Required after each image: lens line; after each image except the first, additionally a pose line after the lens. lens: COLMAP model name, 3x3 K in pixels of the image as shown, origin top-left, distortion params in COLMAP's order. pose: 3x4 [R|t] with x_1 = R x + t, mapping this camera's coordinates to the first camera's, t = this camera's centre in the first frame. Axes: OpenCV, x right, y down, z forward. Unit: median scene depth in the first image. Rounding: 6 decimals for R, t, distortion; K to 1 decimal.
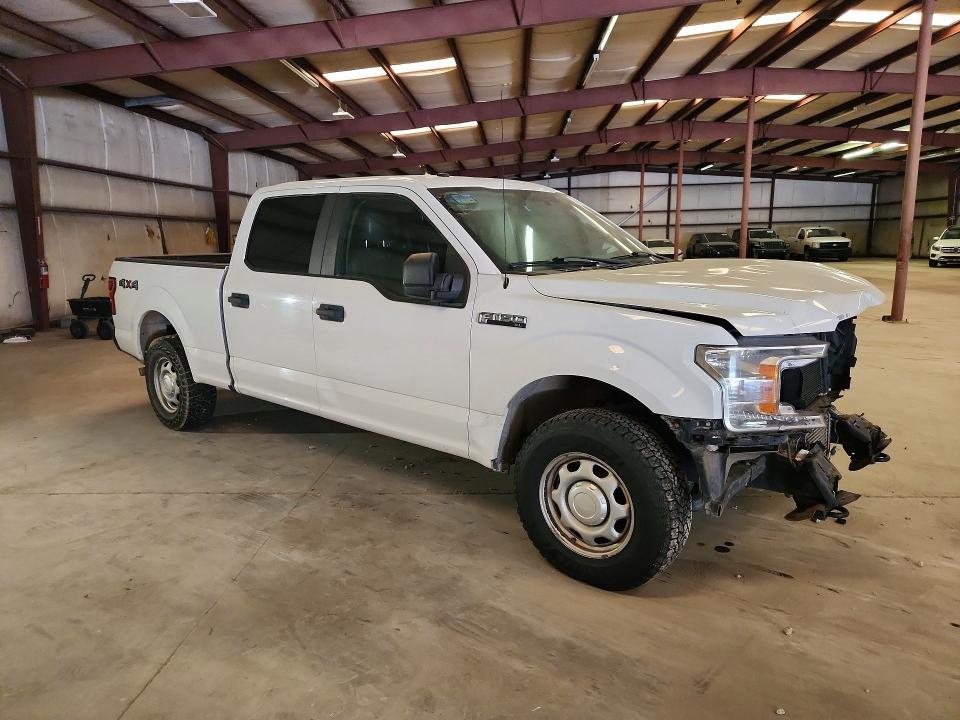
lens RADIAL K [[652.0, 0, 479.7], [0, 652.0, 366.7], [0, 0, 1]] dist [0.008587, -0.008755]
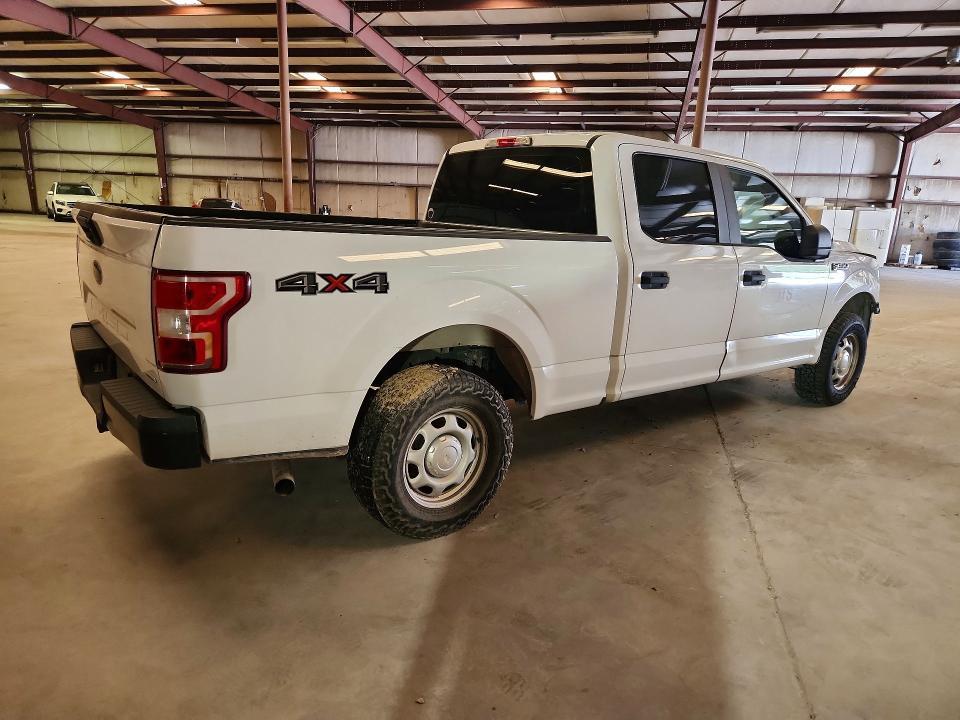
lens RADIAL K [[652.0, 0, 479.6], [0, 652.0, 354.8], [0, 0, 1]] dist [0.008587, -0.008755]
pose [[0.207909, -0.194811, 0.958552, -1.223029], [0.143474, 0.975441, 0.167124, -0.179069], [-0.967569, 0.102781, 0.230753, 1.046032]]
